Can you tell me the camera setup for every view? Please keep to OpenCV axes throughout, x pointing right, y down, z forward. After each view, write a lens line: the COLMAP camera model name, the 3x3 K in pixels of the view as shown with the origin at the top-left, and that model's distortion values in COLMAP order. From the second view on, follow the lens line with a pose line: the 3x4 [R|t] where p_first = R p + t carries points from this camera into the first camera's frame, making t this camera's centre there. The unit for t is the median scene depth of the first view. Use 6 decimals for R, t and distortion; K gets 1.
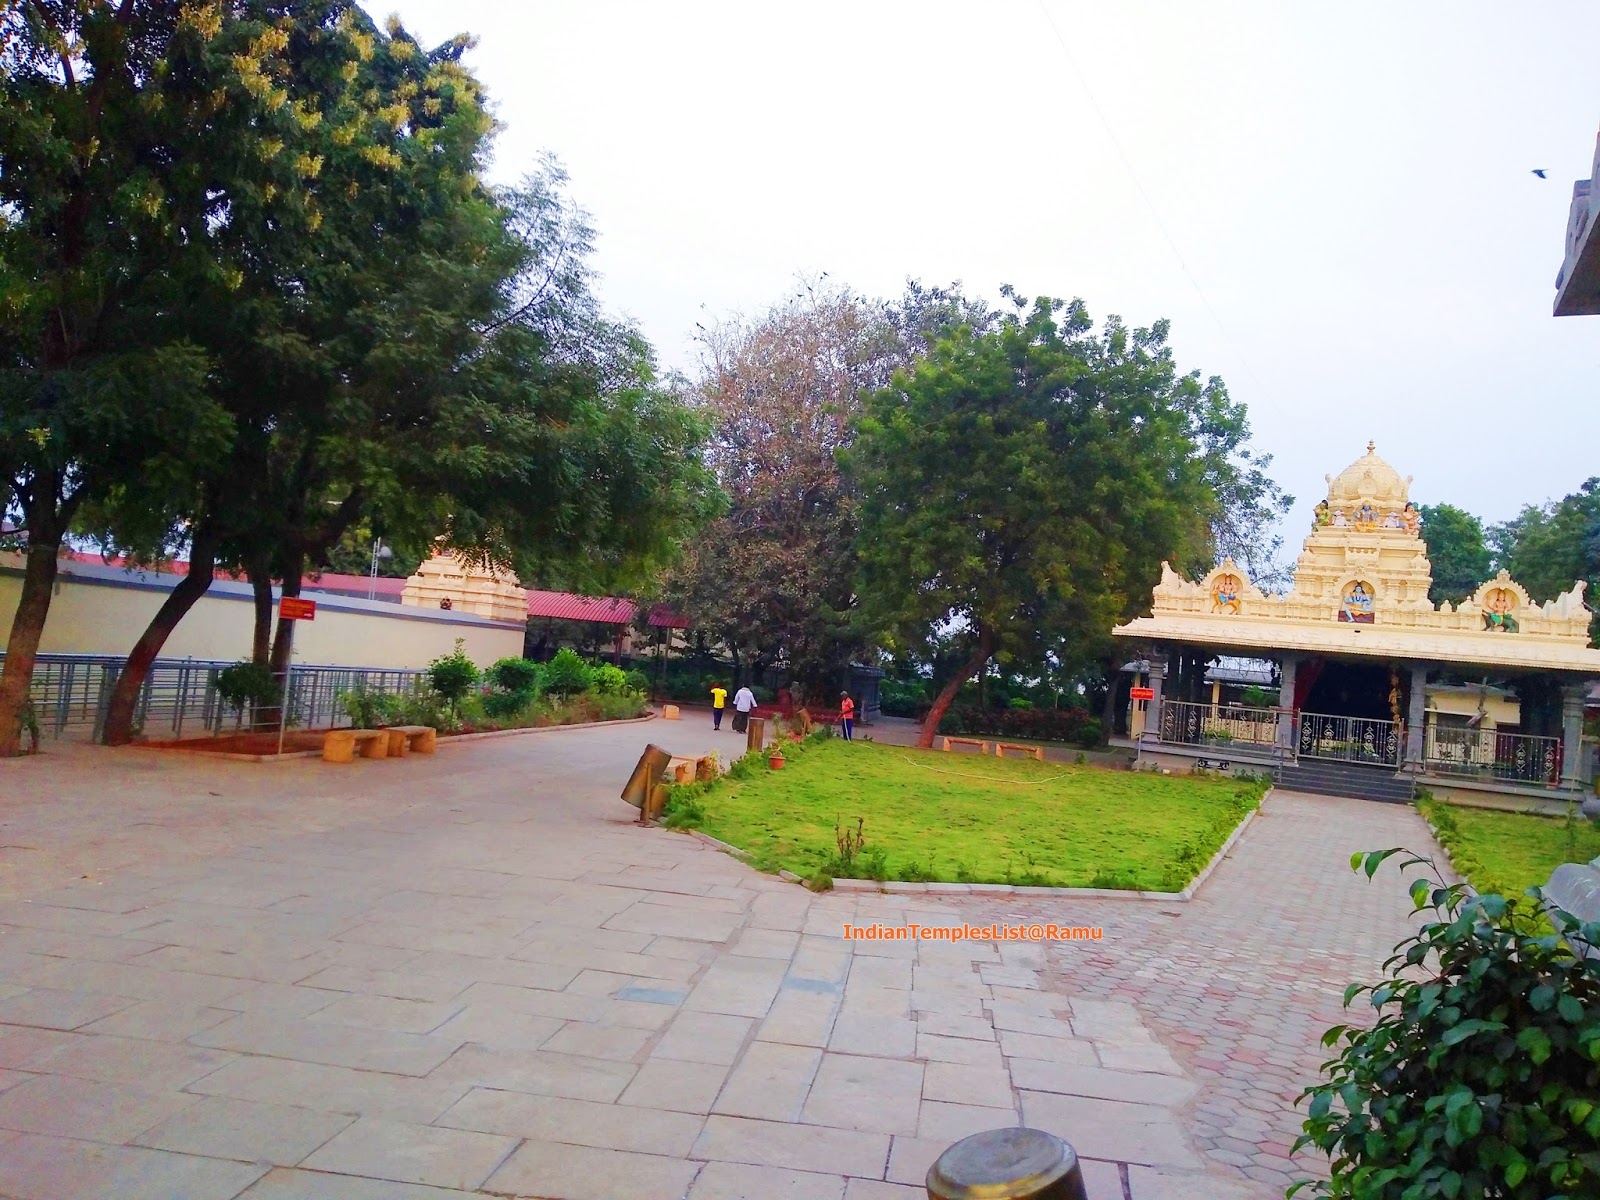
lens RADIAL K [[1207.2, 0, 800.0], [0, 1207.2, 600.0], [0, 0, 1]] dist [0.007474, -0.002875]
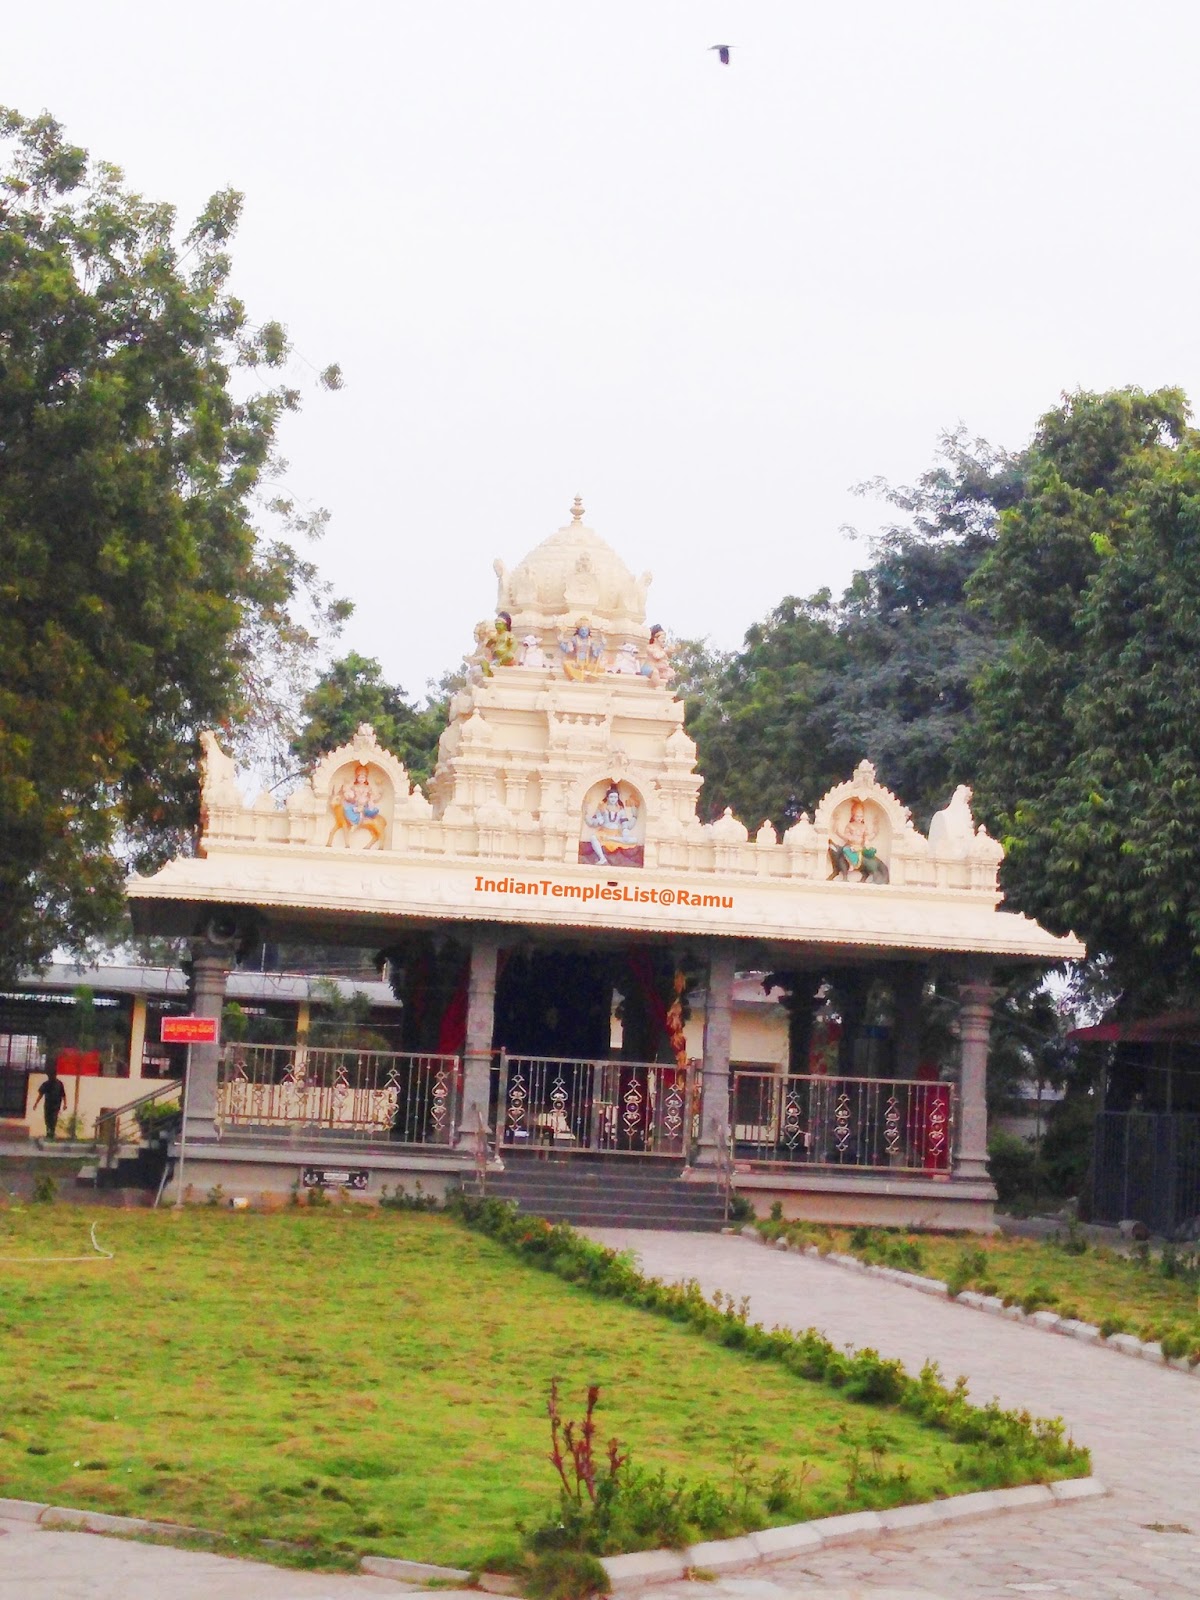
lens RADIAL K [[2672.2, 0, 600.0], [0, 2672.2, 800.0], [0, 0, 1]] dist [0.096119, -0.075510]
pose [[0.832463, 0.008876, 0.554009, -0.137821], [-0.004279, 0.999945, -0.009591, 0.002478], [-0.554063, 0.005613, 0.832455, 0.102406]]
